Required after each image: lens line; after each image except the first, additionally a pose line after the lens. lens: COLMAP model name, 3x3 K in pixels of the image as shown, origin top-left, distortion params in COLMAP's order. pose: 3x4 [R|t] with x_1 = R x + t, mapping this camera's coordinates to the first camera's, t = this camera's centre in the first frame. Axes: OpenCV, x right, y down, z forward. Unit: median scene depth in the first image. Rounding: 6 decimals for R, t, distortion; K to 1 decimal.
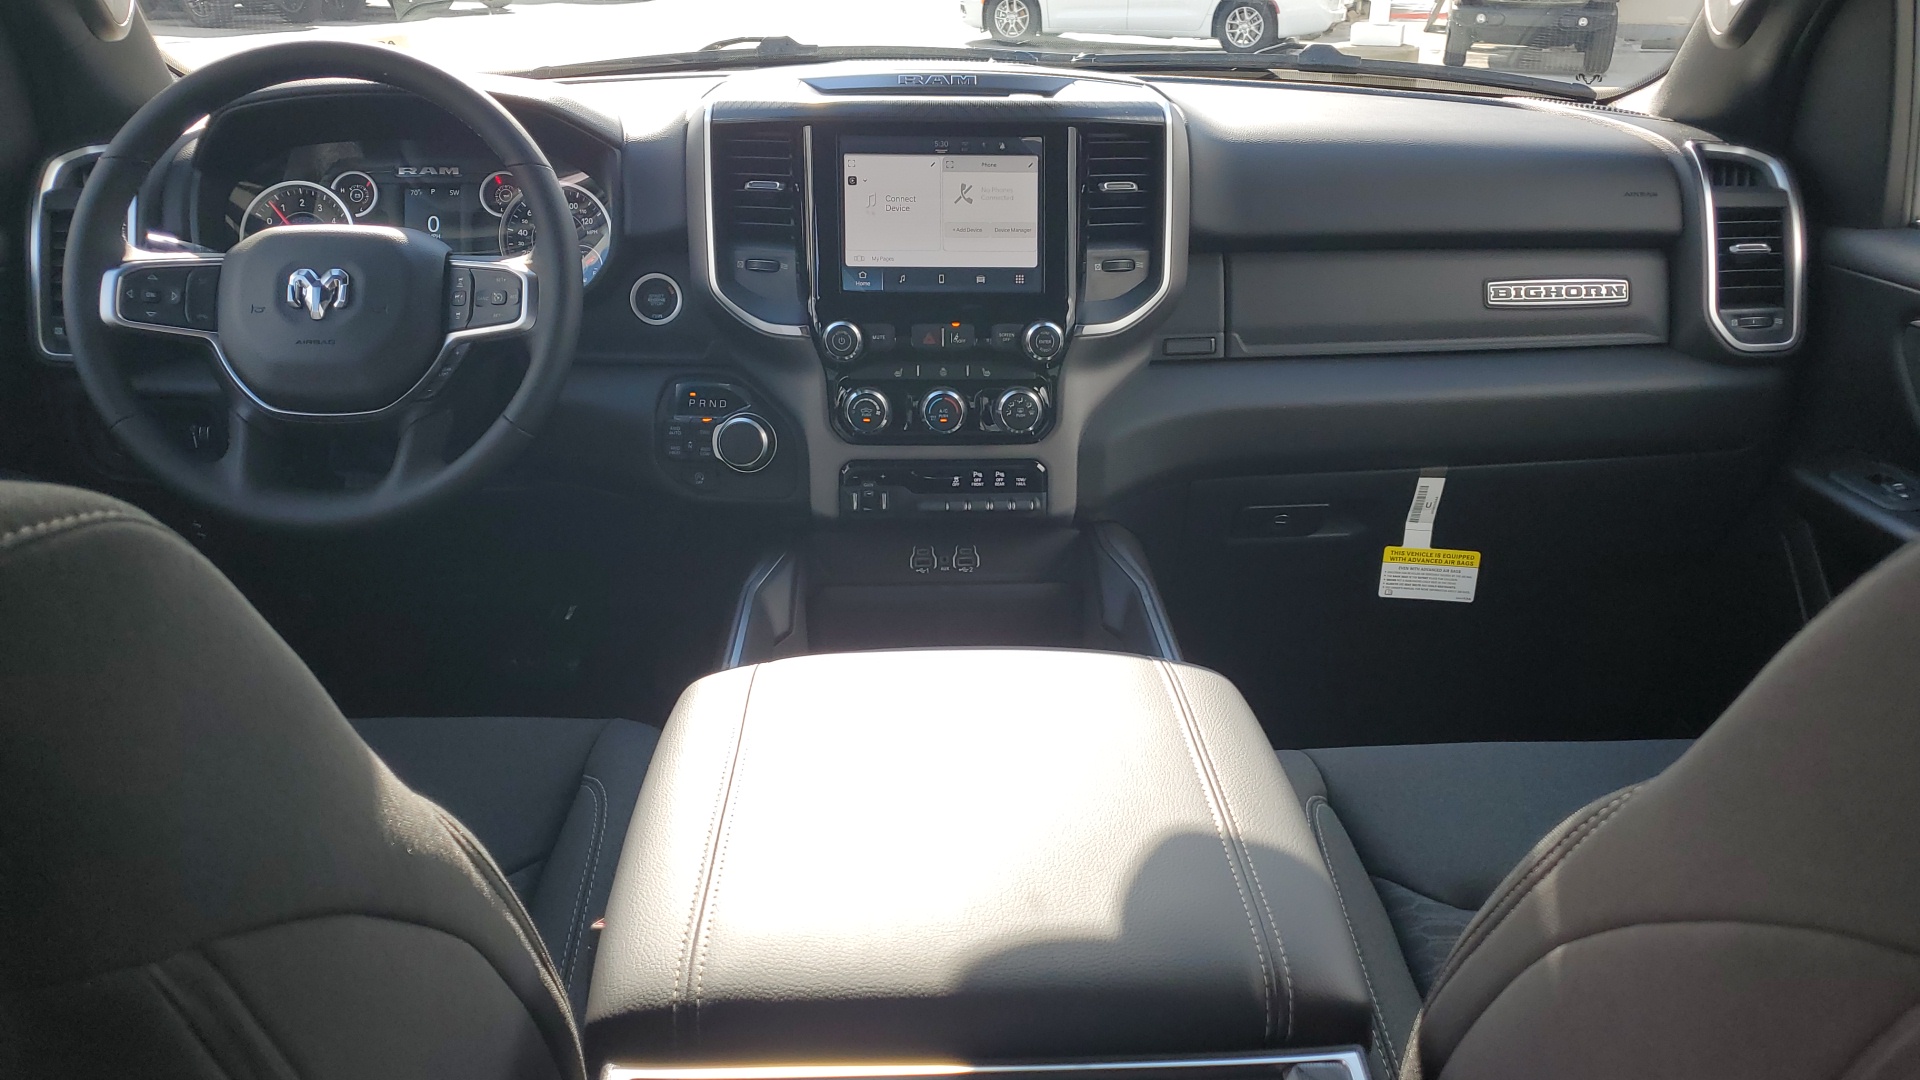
lens RADIAL K [[1544.2, 0, 960.0], [0, 1544.2, 540.0], [0, 0, 1]] dist [0.092315, -0.096384]
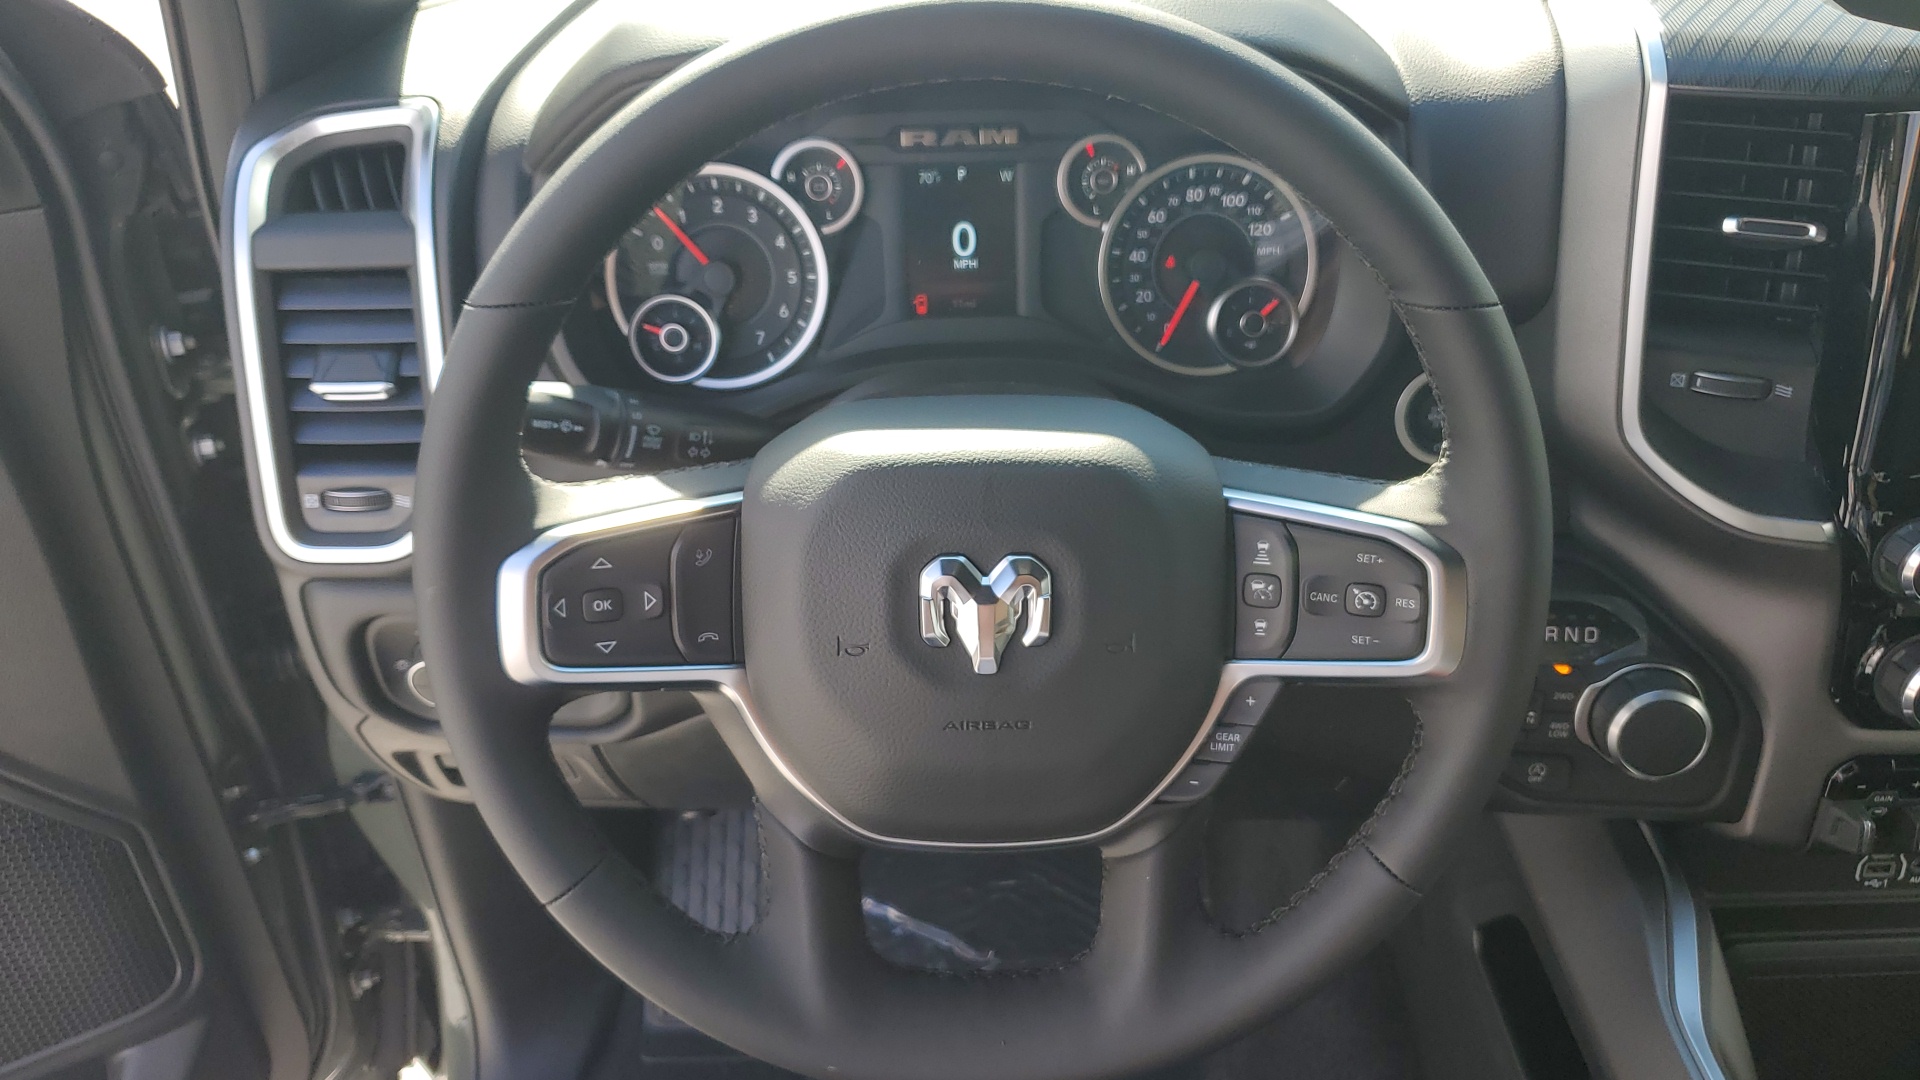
lens RADIAL K [[1601.0, 0, 895.8], [0, 1601.0, 494.3], [0, 0, 1]] dist [0.001440, -0.004892]
pose [[0.999392, -0.005631, -0.034396, -0.369481], [0.013045, 0.975561, 0.219341, -0.255739], [0.032321, -0.219656, 0.975042, 0.500258]]
